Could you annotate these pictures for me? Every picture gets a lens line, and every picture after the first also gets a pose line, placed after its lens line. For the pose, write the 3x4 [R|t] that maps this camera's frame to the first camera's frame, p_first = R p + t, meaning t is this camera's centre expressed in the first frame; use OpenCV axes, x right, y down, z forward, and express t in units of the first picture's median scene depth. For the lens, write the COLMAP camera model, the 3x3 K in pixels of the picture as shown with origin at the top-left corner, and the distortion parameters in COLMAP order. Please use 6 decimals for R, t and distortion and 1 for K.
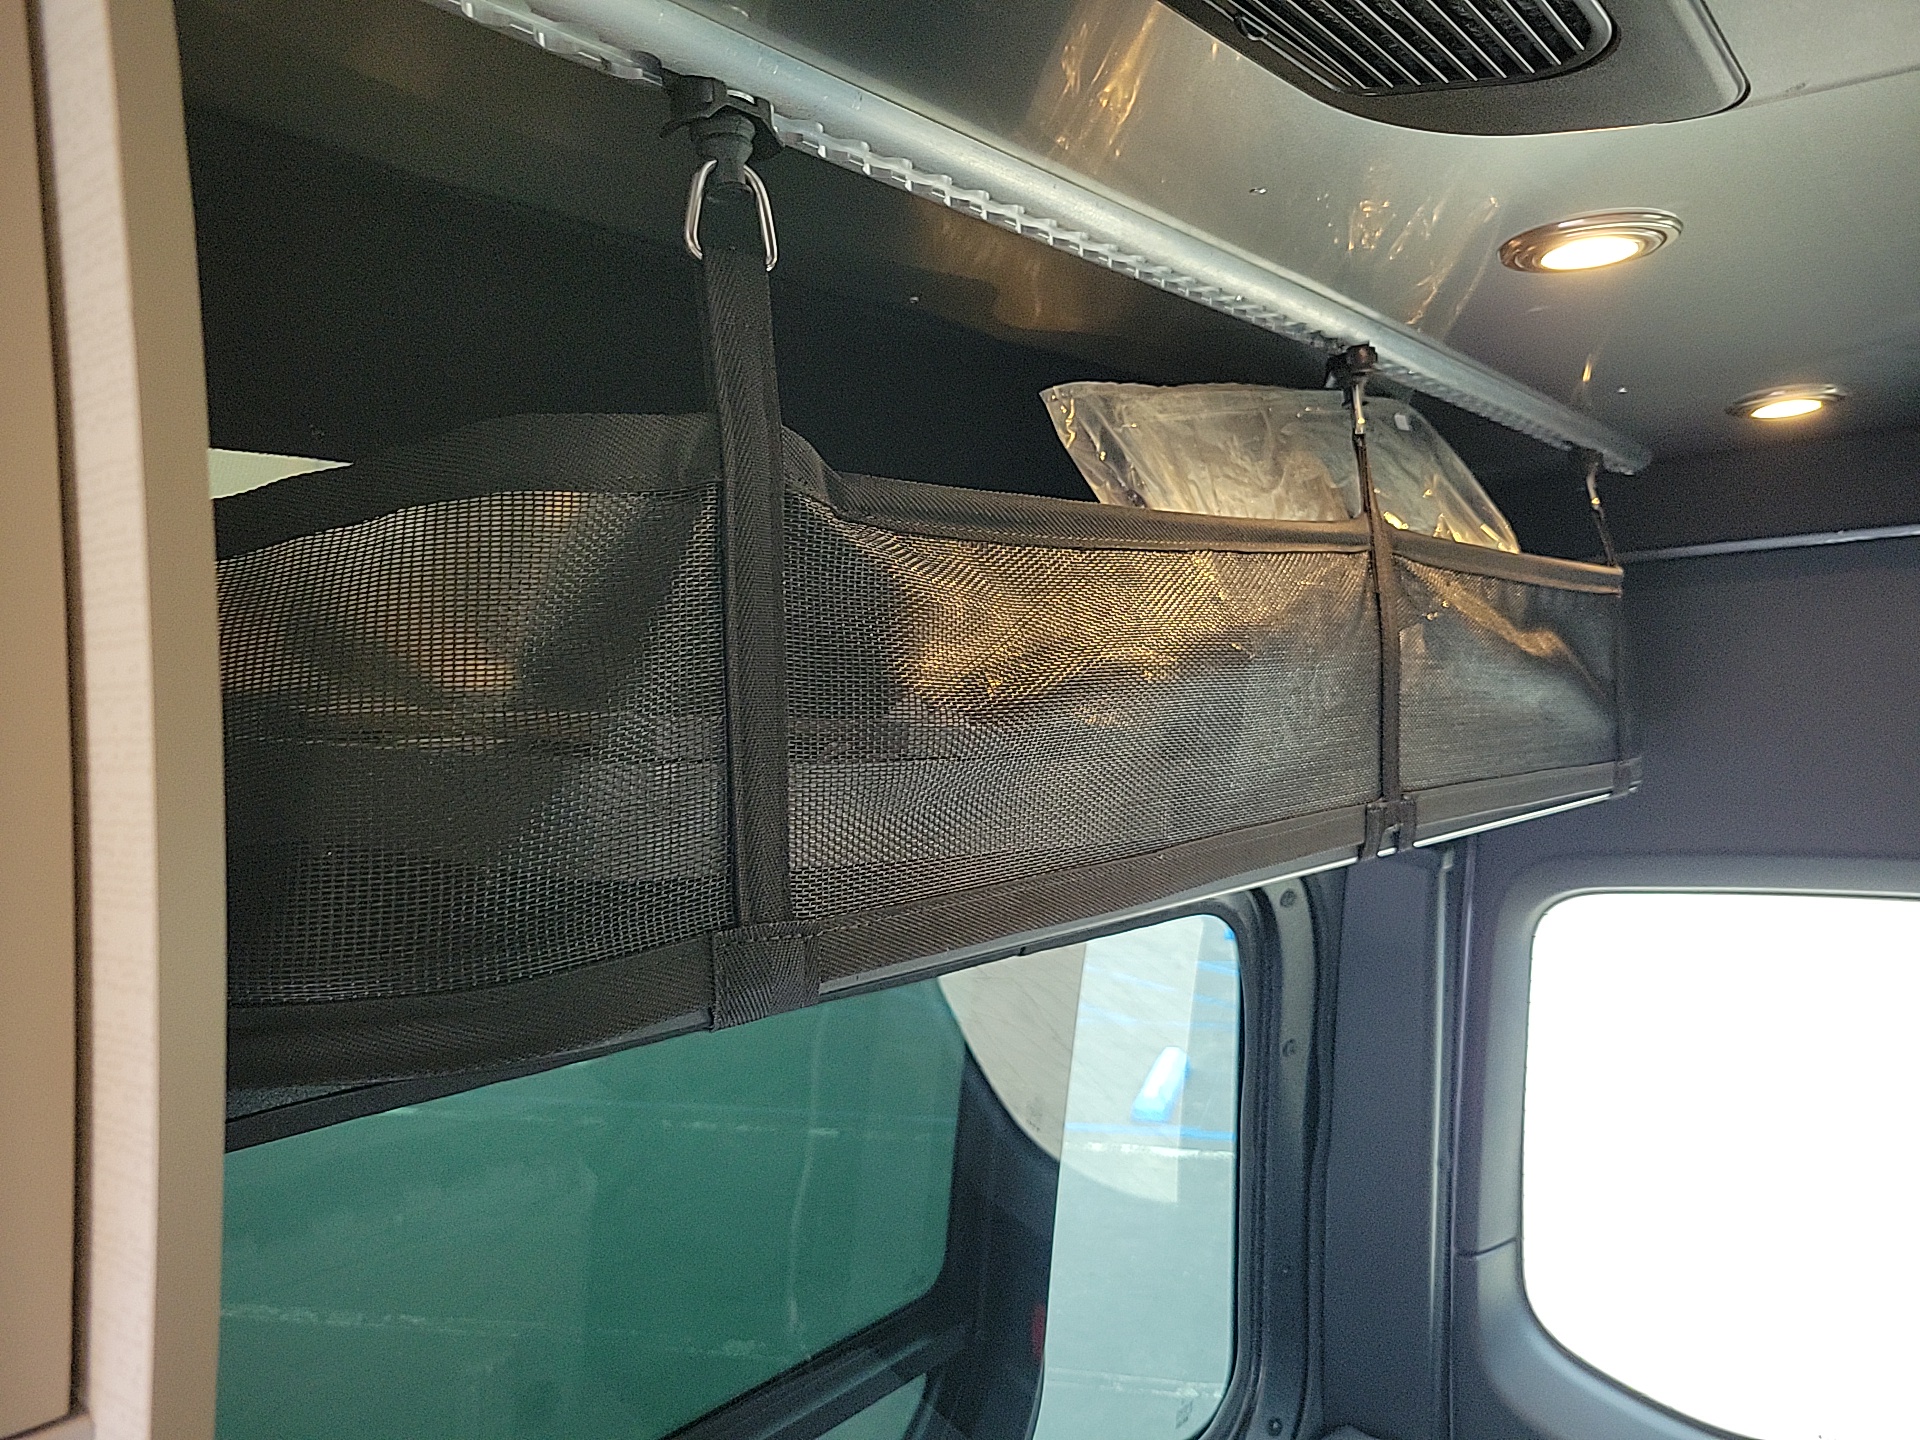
lens RADIAL K [[1444.2, 0, 976.4], [0, 1444.2, 712.7], [0, 0, 1]] dist [0.054288, -0.038656]
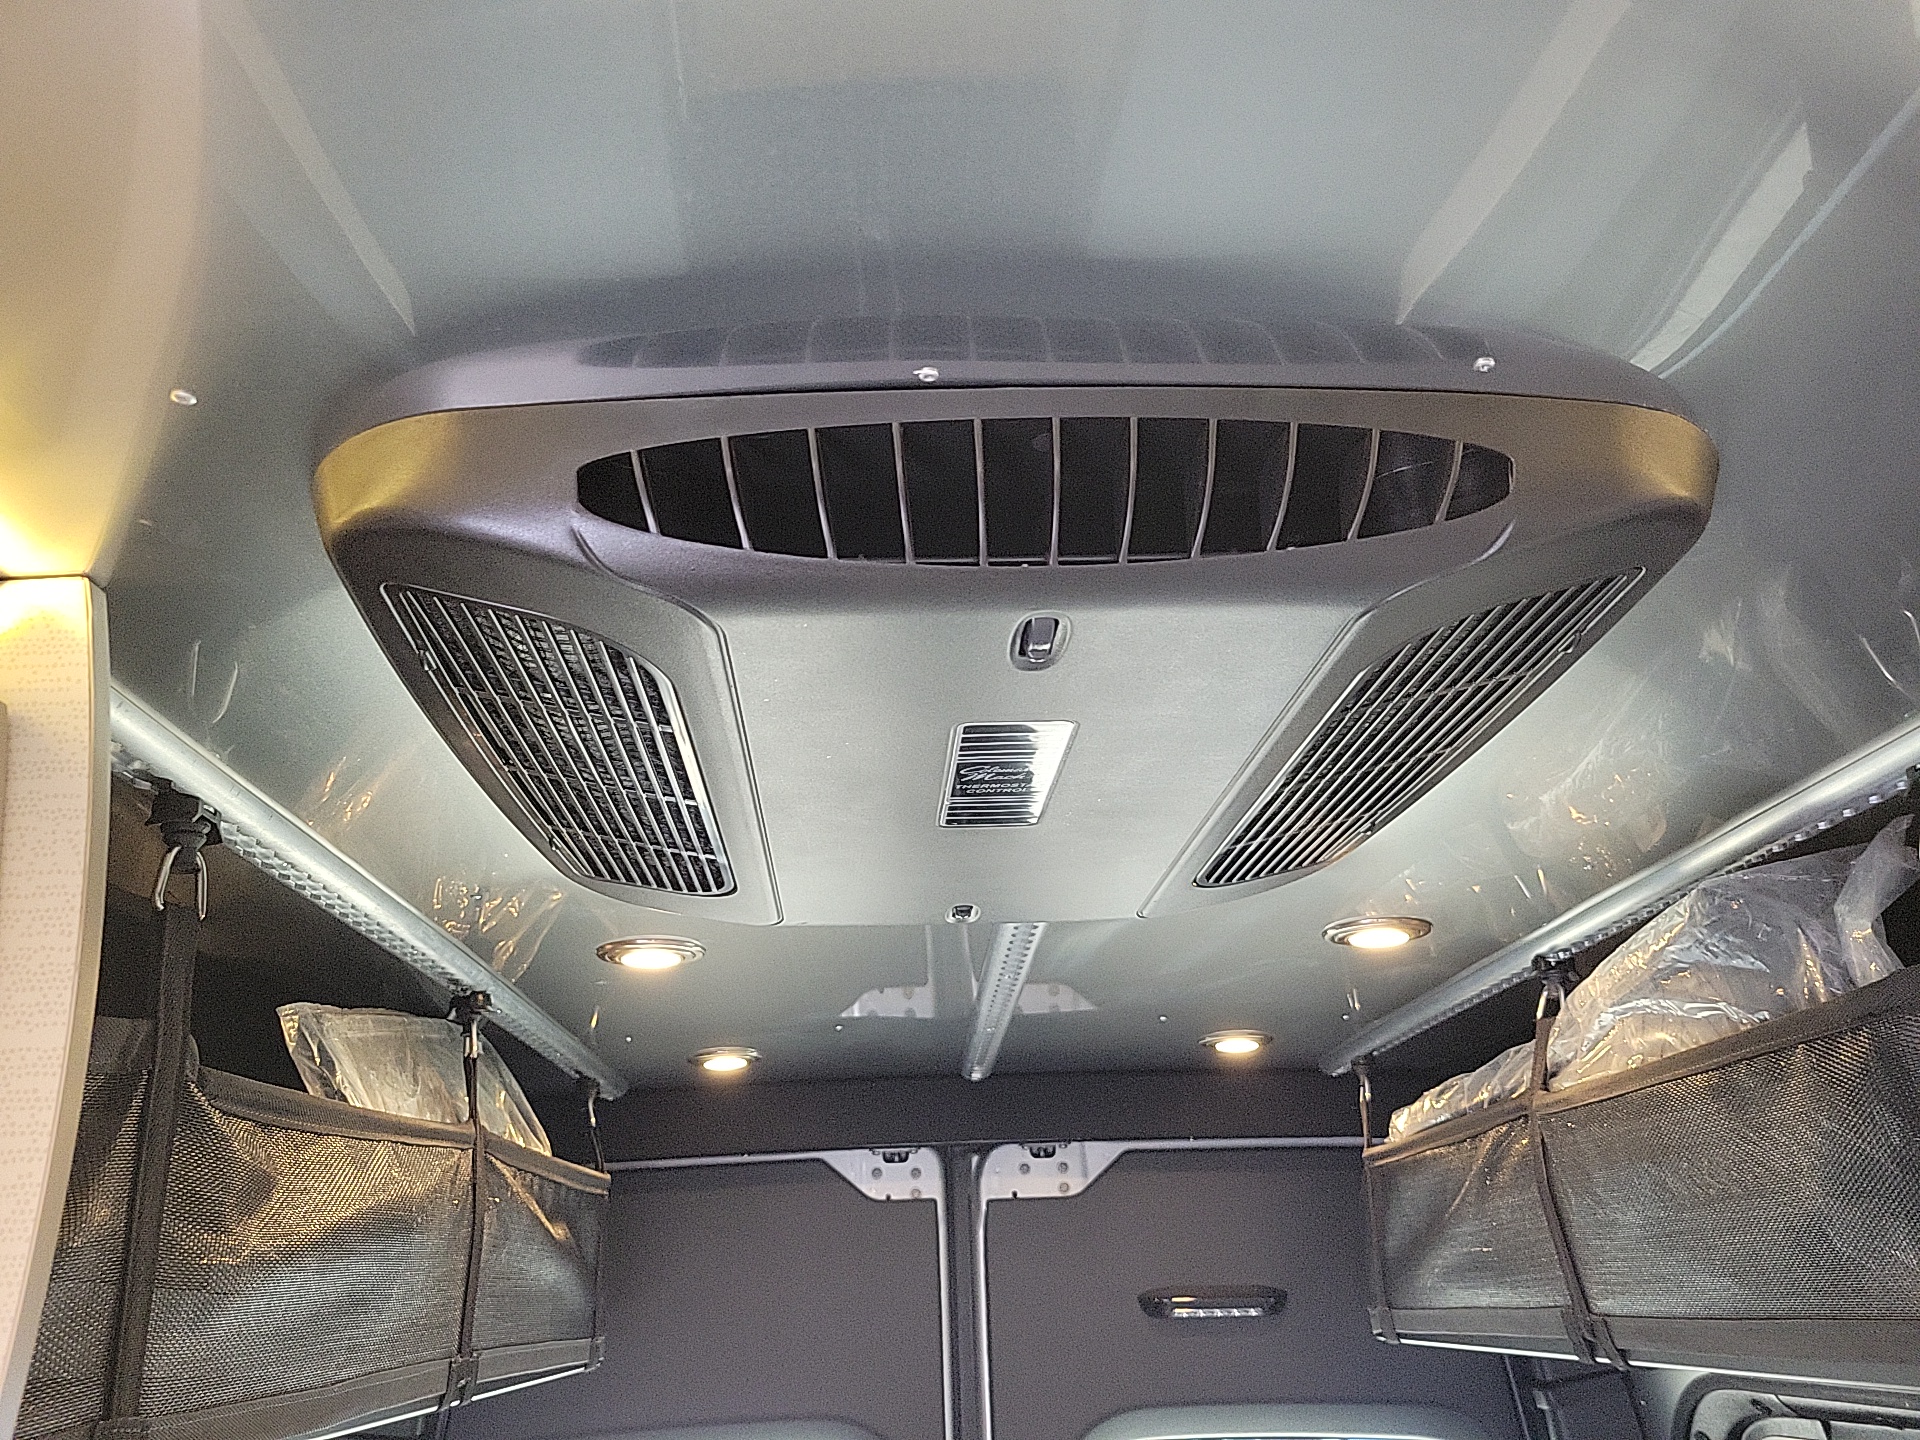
lens RADIAL K [[1703.7, 0, 960.0], [0, 1703.7, 720.0], [0, 0, 1]] dist [0.074873, -0.073738]
pose [[0.758548, 0.212973, 0.615831, -0.424943], [0.021387, 0.936434, -0.350191, 0.077534], [-0.651266, 0.278807, 0.705775, -0.478511]]
